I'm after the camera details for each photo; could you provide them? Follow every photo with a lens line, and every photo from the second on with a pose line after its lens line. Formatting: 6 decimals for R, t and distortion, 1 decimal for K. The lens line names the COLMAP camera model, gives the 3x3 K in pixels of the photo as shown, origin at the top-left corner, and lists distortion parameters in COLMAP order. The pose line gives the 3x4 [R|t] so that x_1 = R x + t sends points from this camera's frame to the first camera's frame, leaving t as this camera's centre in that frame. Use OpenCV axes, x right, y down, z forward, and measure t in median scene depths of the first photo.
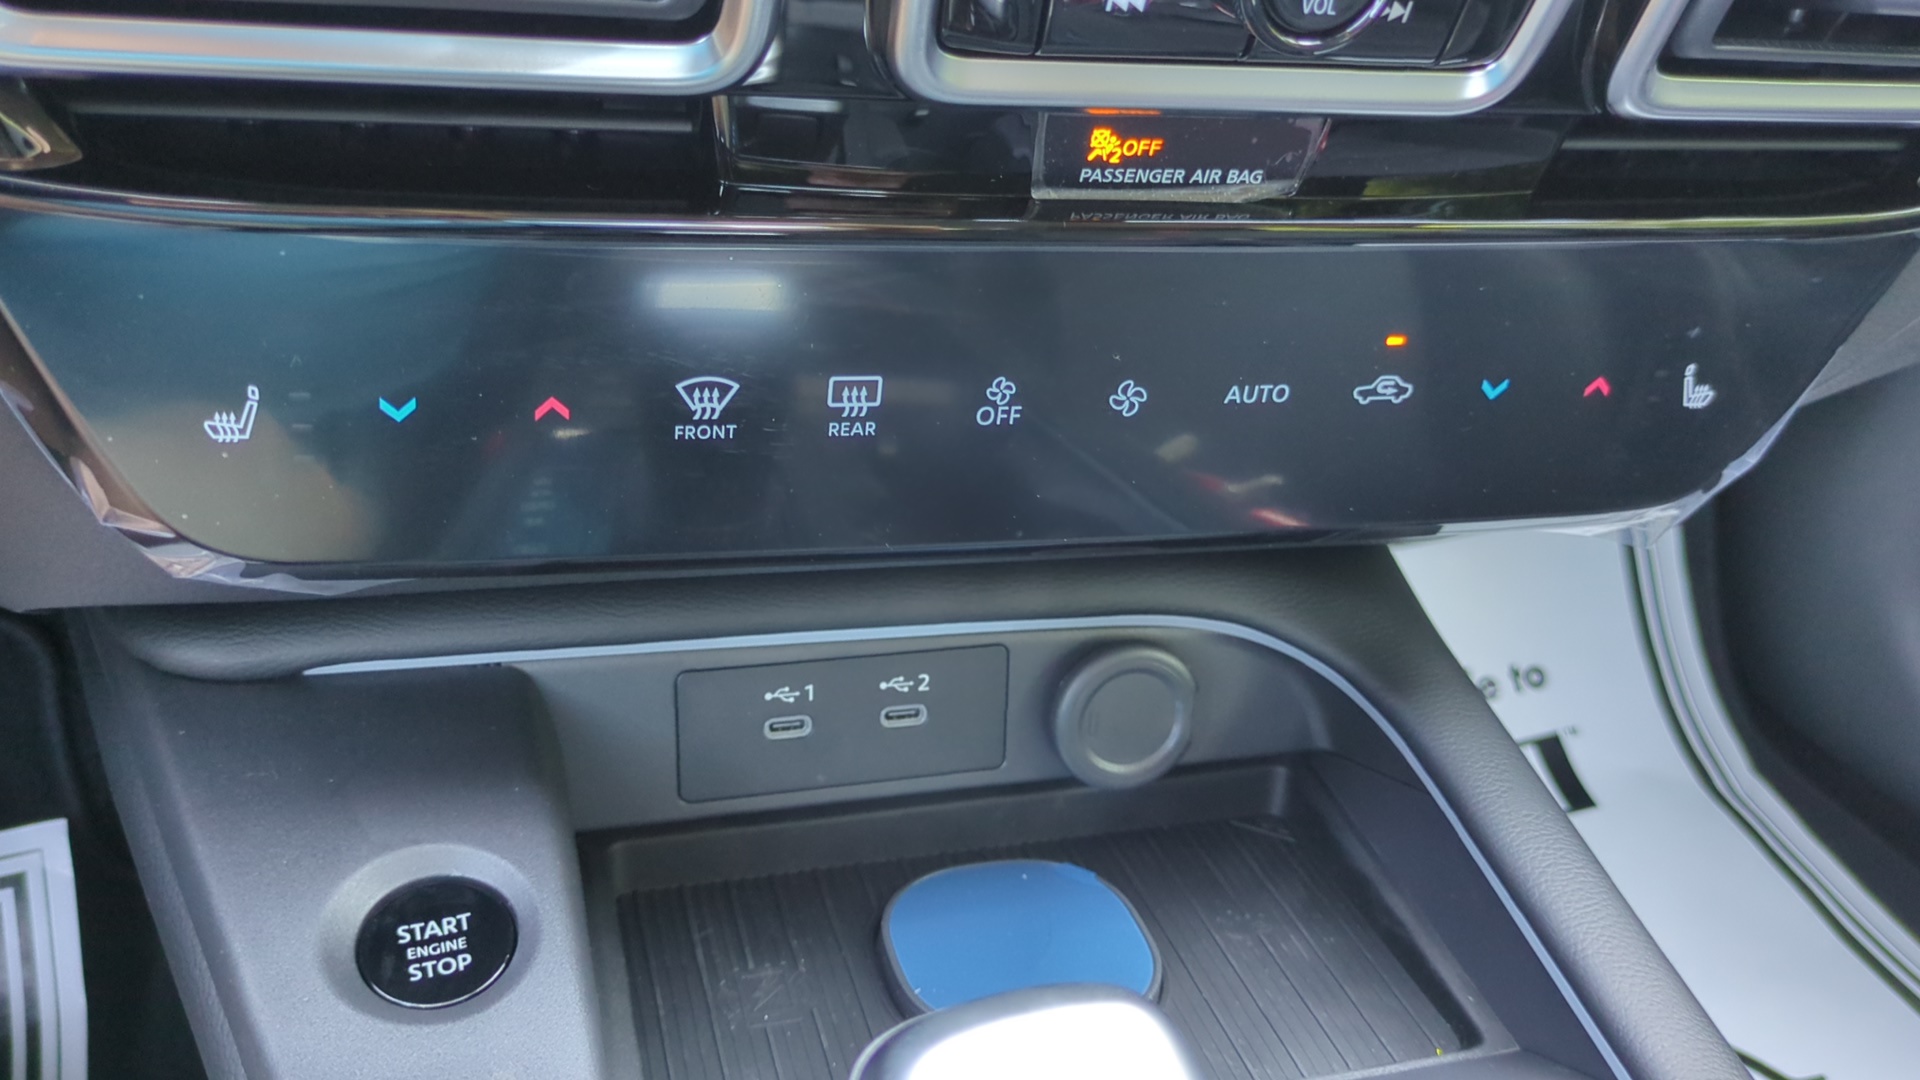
lens RADIAL K [[1661.2, 0, 961.6], [0, 1661.2, 526.8], [0, 0, 1]] dist [0.041823, -0.082242]
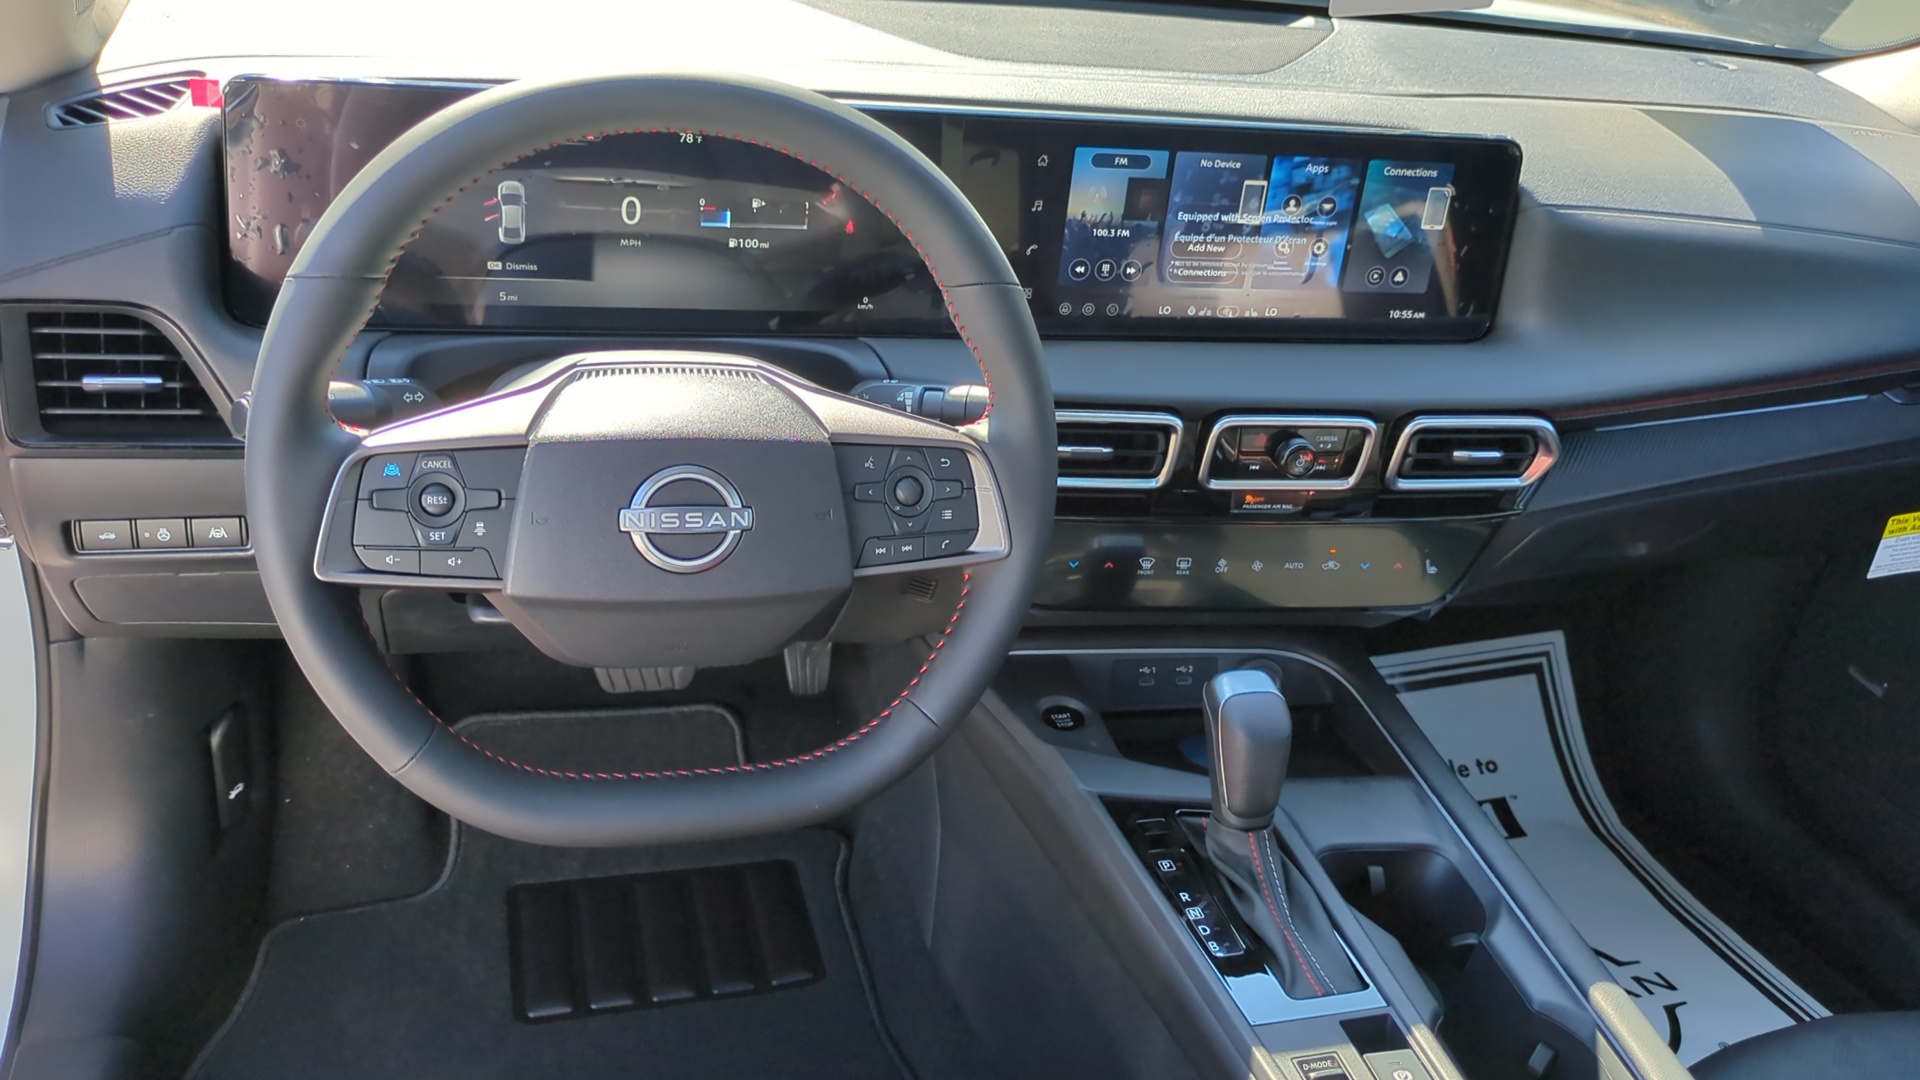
lens RADIAL K [[1661.2, 0, 942.6], [0, 1661.2, 531.5], [0, 0, 1]] dist [0.041823, -0.082242]
pose [[0.996038, -0.003920, -0.088839, -0.271020], [-0.011586, 0.984791, -0.173358, 0.505481], [0.088168, 0.173700, 0.980844, -2.742010]]
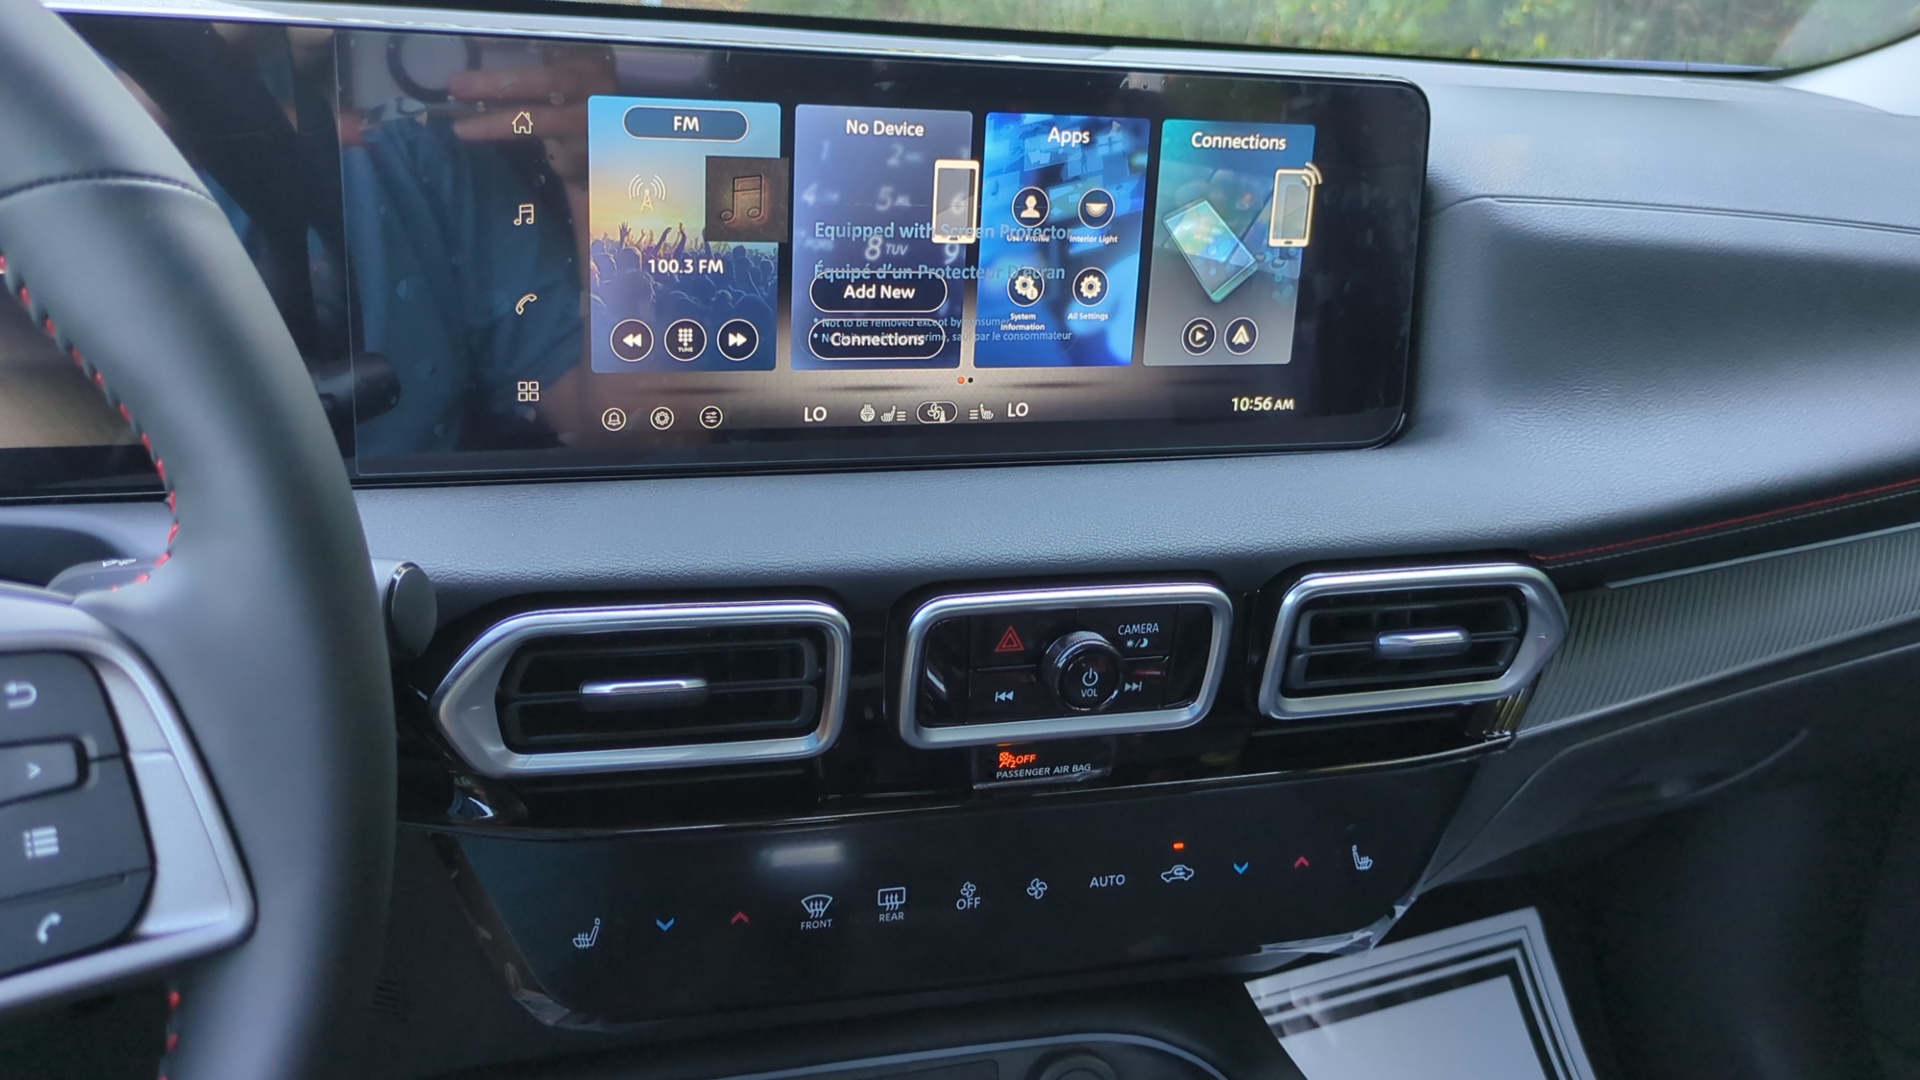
lens RADIAL K [[1661.2, 0, 947.3], [0, 1661.2, 532.6], [0, 0, 1]] dist [0.041823, -0.082242]
pose [[0.995766, -0.091812, -0.004556, 0.046842], [0.085319, 0.941521, -0.325974, 0.154079], [0.034218, 0.324205, 0.945368, -0.947696]]
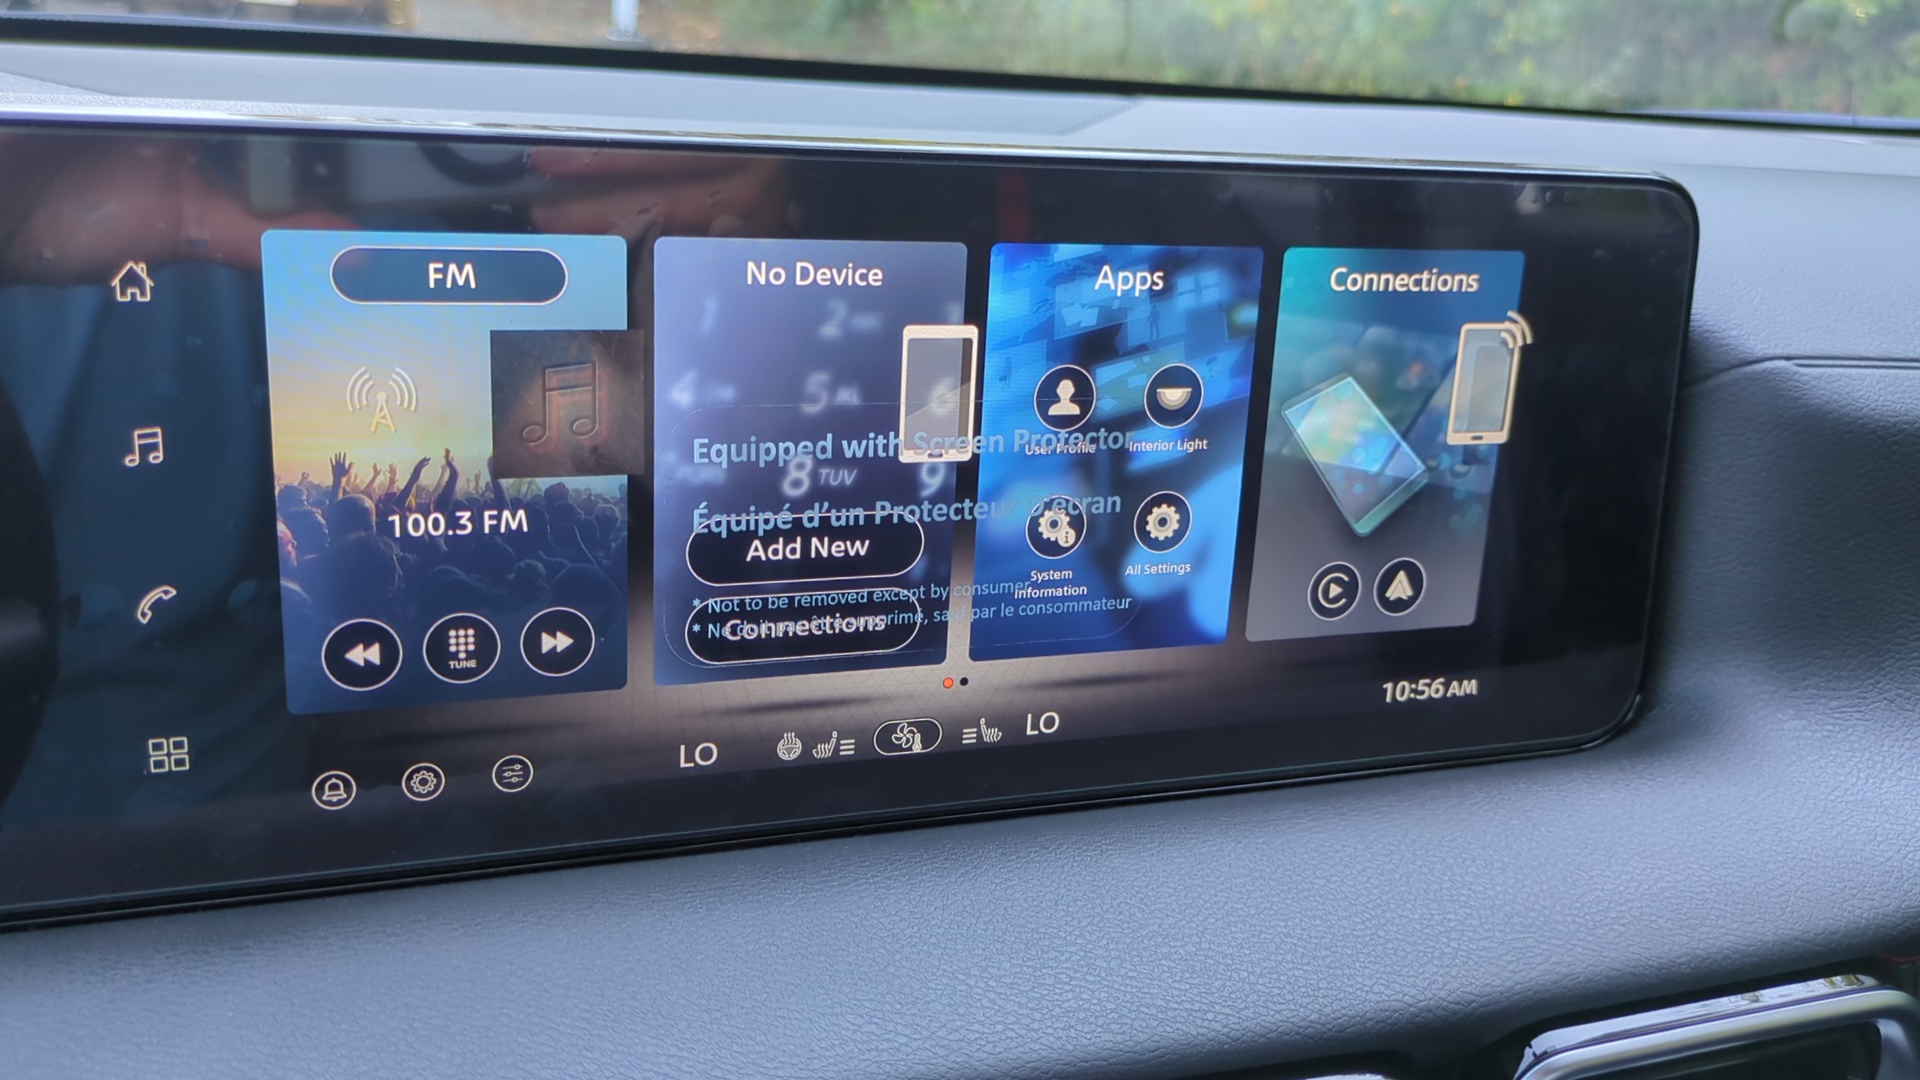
lens RADIAL K [[1661.2, 0, 961.2], [0, 1661.2, 539.2], [0, 0, 1]] dist [0.041823, -0.082242]
pose [[0.995589, -0.093066, 0.011857, 0.075936], [0.091835, 0.940882, -0.326049, -0.377484], [0.019188, 0.325700, 0.945279, -0.276685]]
